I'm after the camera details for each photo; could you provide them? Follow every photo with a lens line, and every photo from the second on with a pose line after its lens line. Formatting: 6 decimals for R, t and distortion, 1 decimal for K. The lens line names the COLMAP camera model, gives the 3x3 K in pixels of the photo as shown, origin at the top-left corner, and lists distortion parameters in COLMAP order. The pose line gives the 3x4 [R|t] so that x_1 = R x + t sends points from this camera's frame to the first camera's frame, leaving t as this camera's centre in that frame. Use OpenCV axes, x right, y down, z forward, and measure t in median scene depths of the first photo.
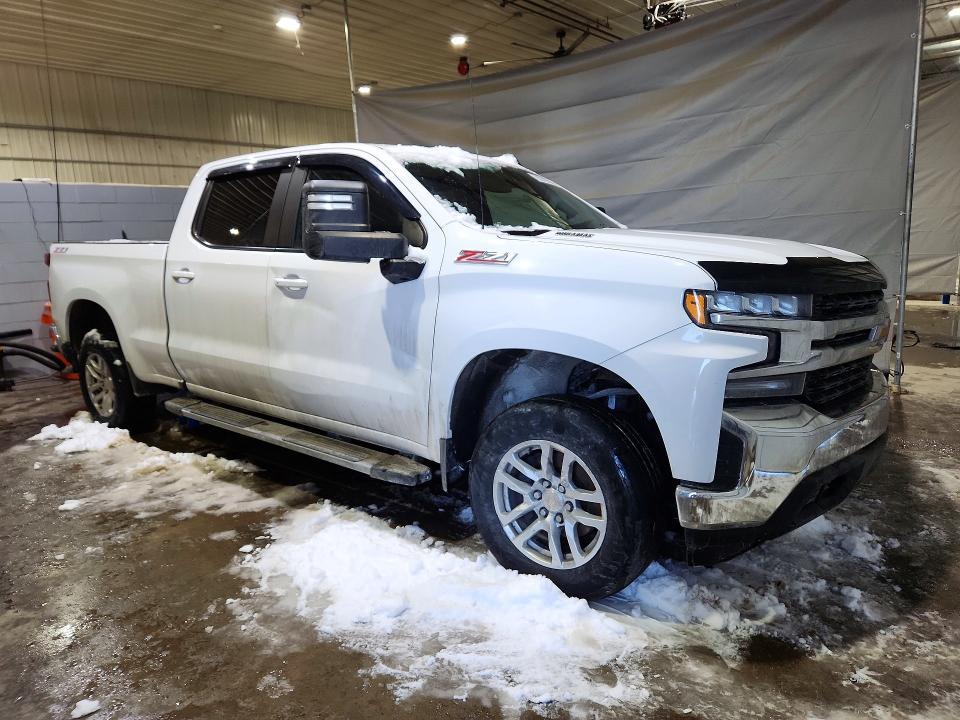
lens RADIAL K [[650.5, 0, 470.0], [0, 650.5, 361.1], [0, 0, 1]] dist [0.006287, -0.004493]
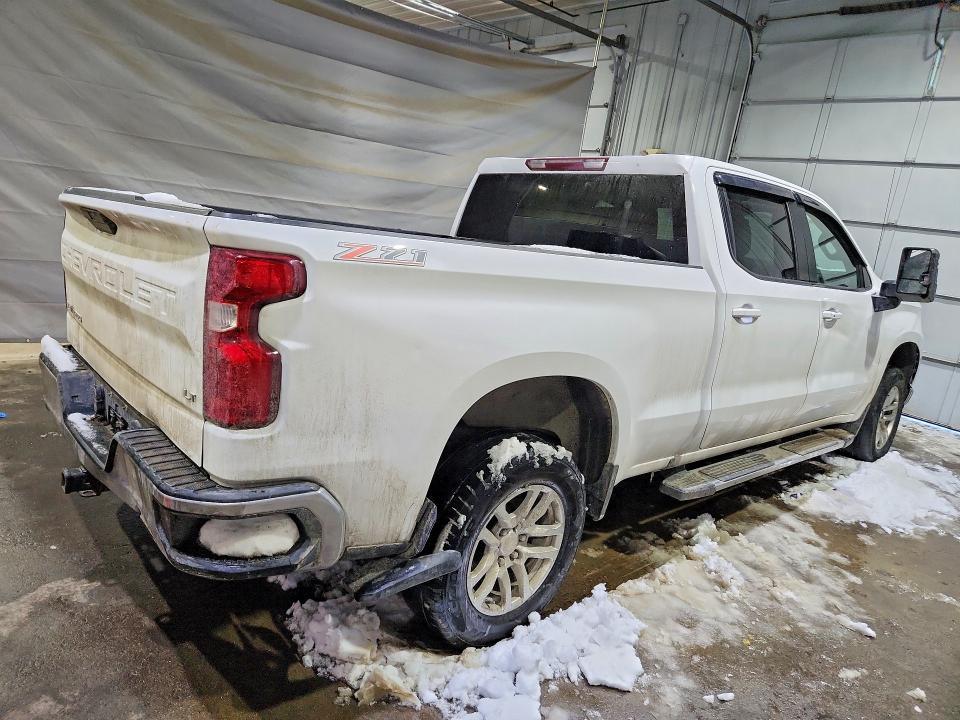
lens RADIAL K [[650.5, 0, 470.0], [0, 650.5, 361.1], [0, 0, 1]] dist [0.006287, -0.004493]
pose [[0.171814, -0.173680, 0.969699, -1.378539], [0.059192, 0.984378, 0.165821, -0.245473], [-0.983350, 0.028908, 0.179410, 1.299859]]
